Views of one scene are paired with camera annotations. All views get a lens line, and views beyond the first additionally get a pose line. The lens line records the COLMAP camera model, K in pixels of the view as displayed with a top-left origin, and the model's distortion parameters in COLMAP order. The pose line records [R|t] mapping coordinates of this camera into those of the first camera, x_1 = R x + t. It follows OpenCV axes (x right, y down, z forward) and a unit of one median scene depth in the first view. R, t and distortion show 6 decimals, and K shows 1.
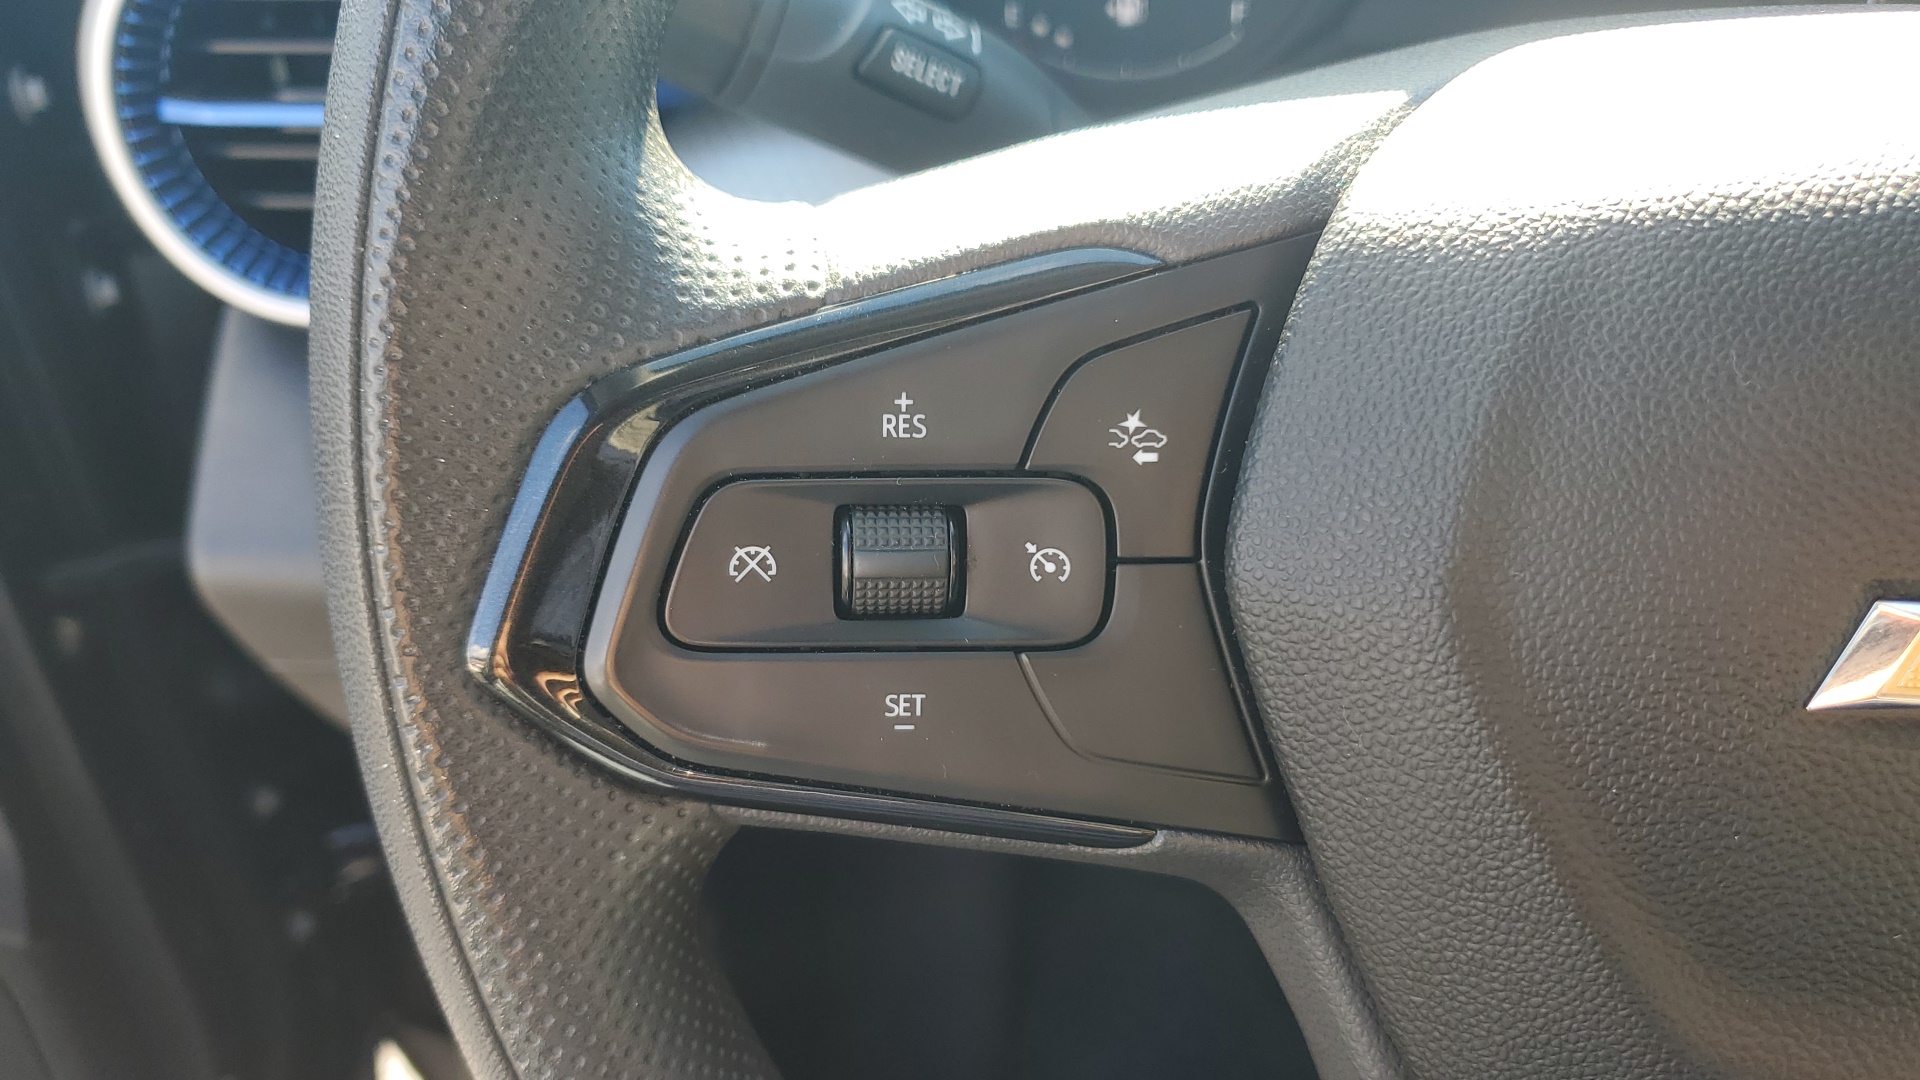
lens RADIAL K [[1544.4, 0, 955.6], [0, 1544.4, 549.9], [0, 0, 1]] dist [0.065411, -0.108324]
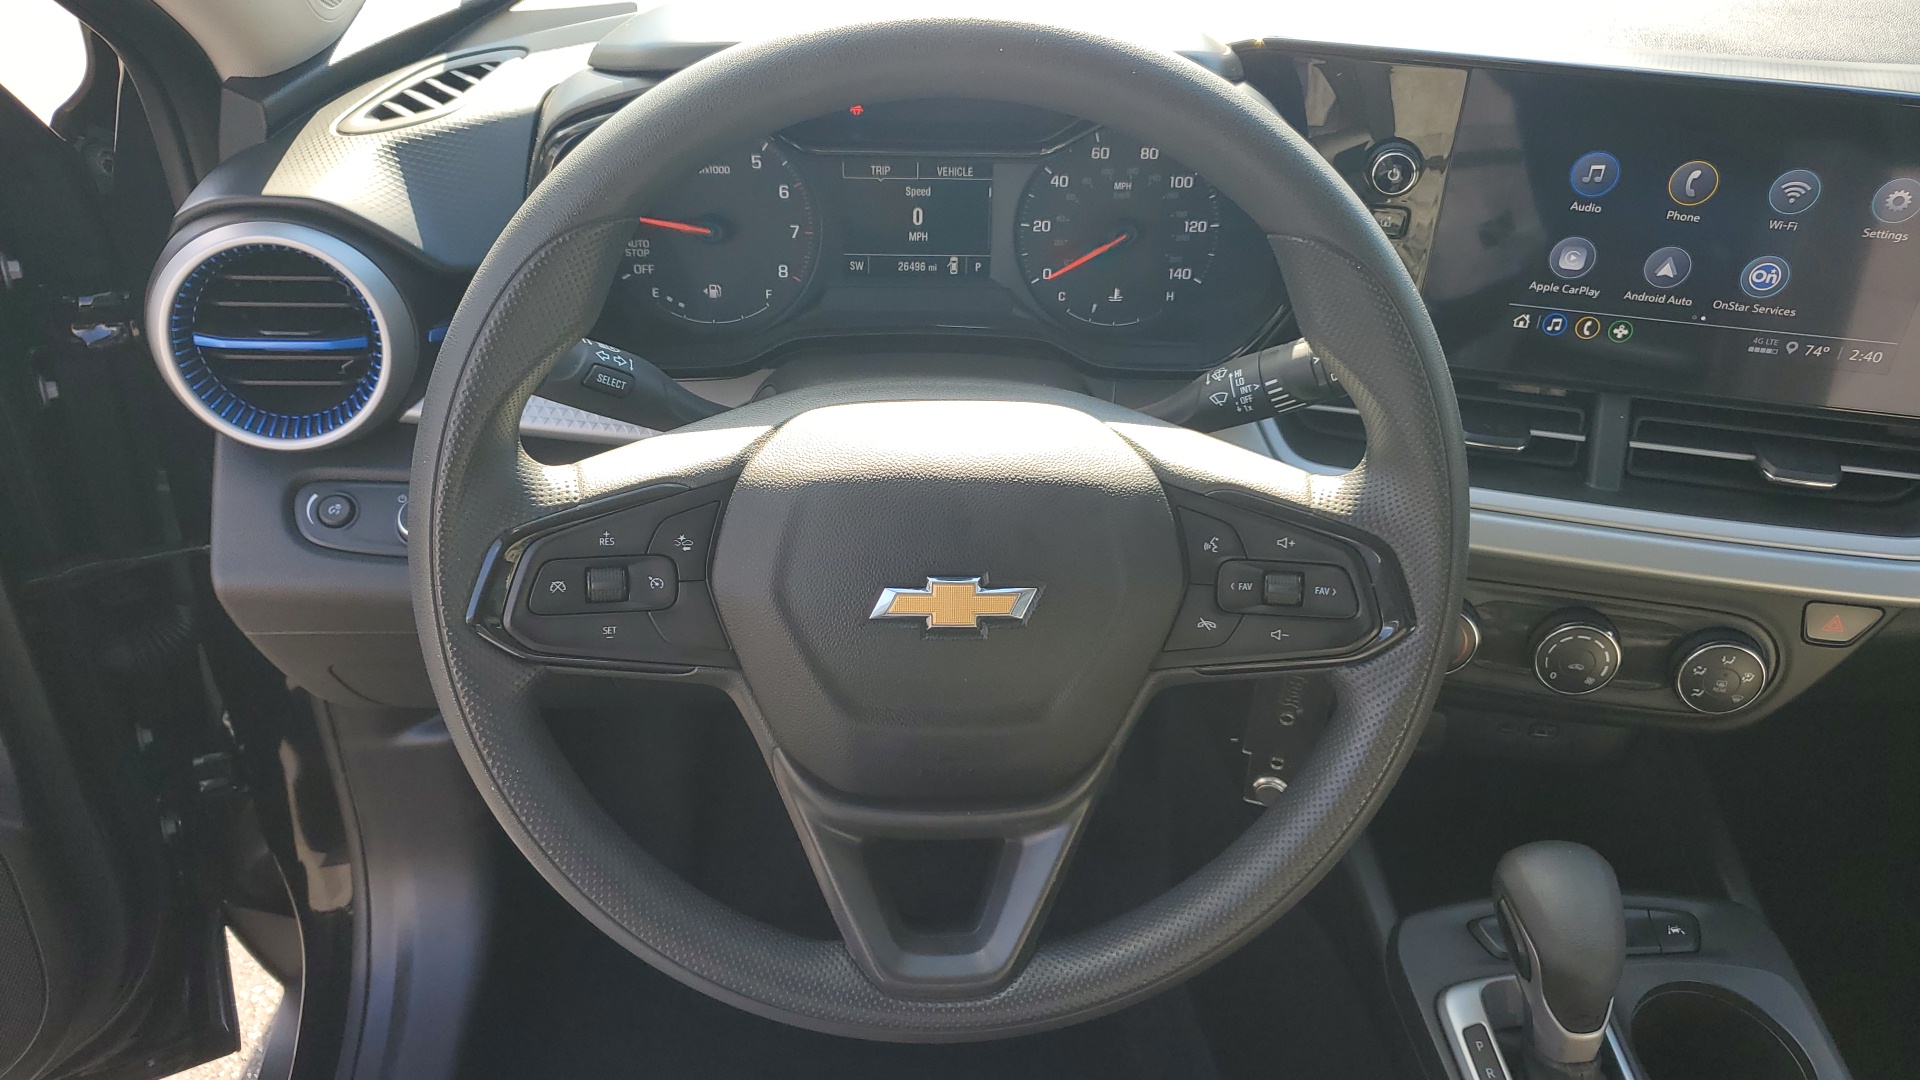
lens RADIAL K [[1544.4, 0, 955.6], [0, 1544.4, 549.9], [0, 0, 1]] dist [0.065411, -0.108324]
pose [[0.982878, -0.034634, 0.180972, 0.091687], [0.029524, 0.999088, 0.030858, -0.136352], [-0.181876, -0.024986, 0.983004, -2.182440]]
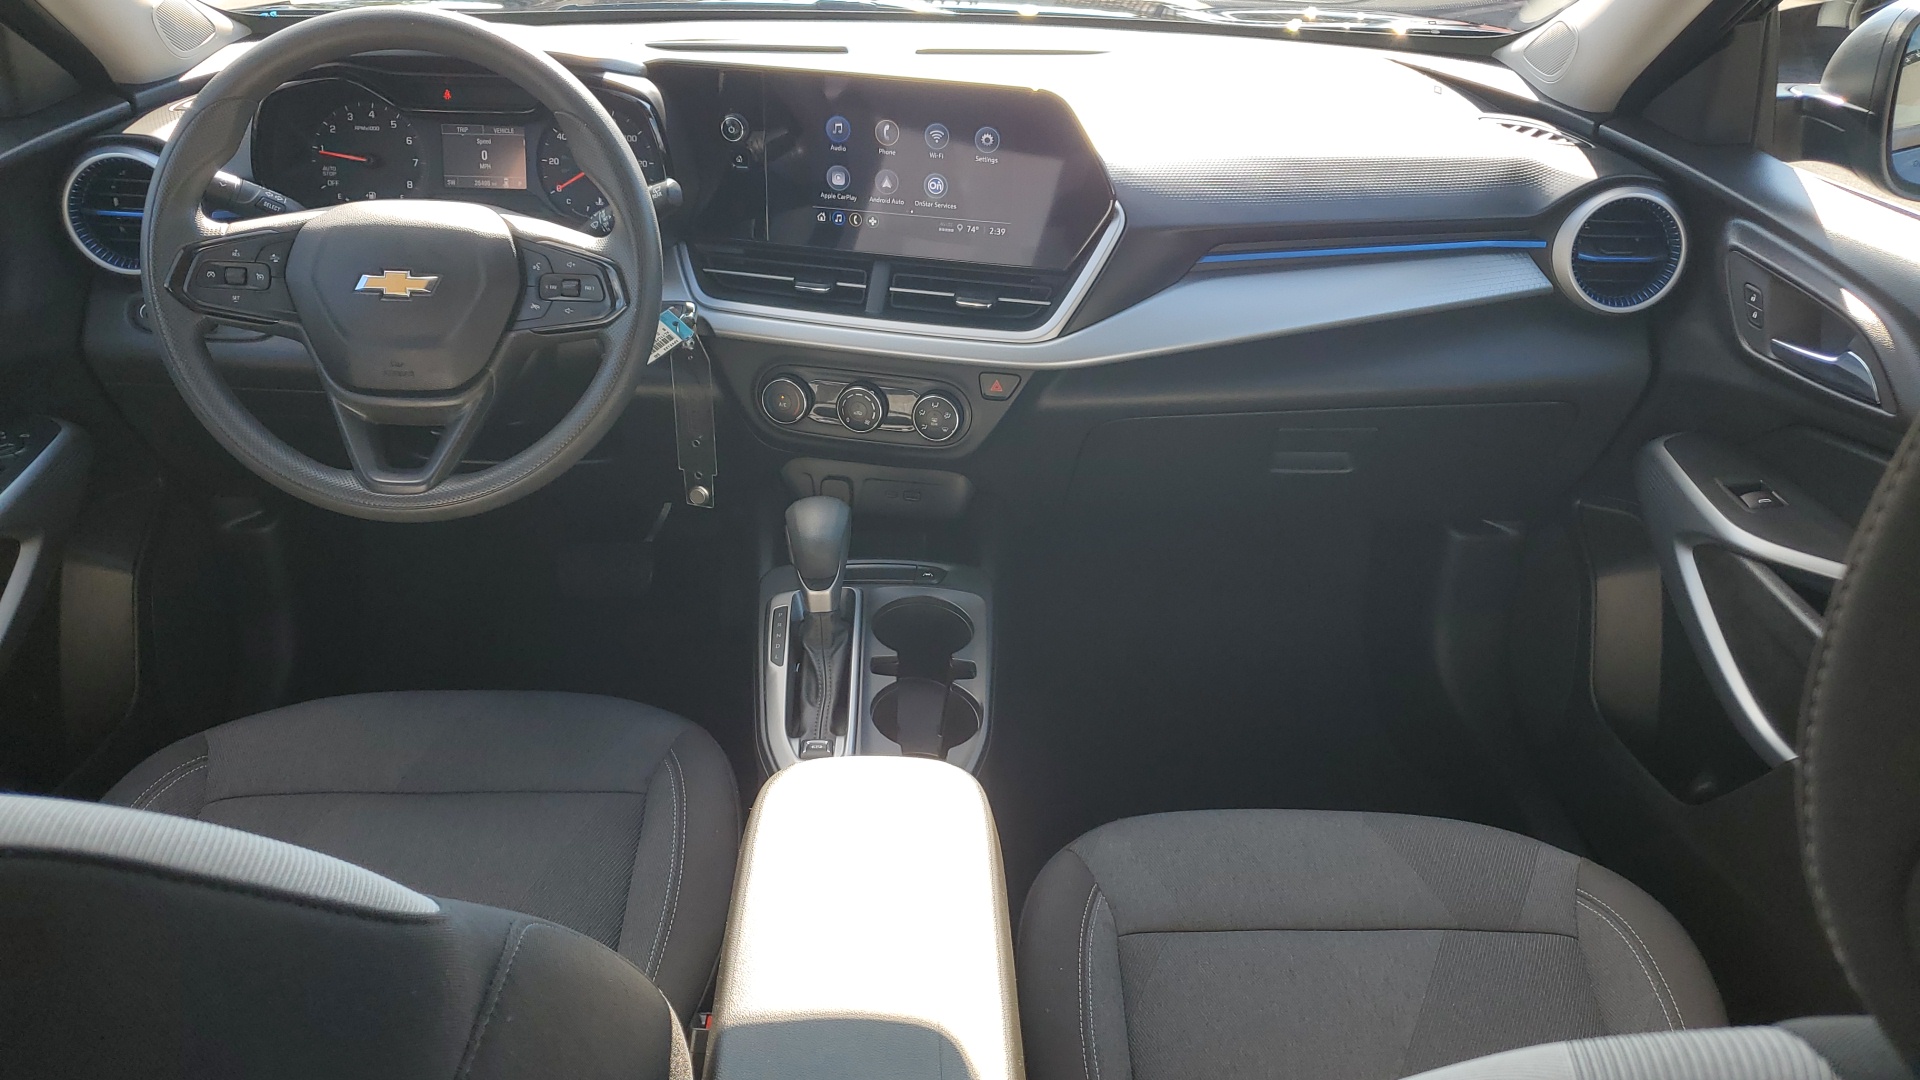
lens RADIAL K [[1544.4, 0, 955.6], [0, 1544.4, 549.9], [0, 0, 1]] dist [0.065411, -0.108324]
pose [[0.990590, 0.001684, 0.136849, 2.040044], [0.012875, 0.994343, -0.105436, 1.857252], [-0.136252, 0.106206, 0.984965, -5.664271]]
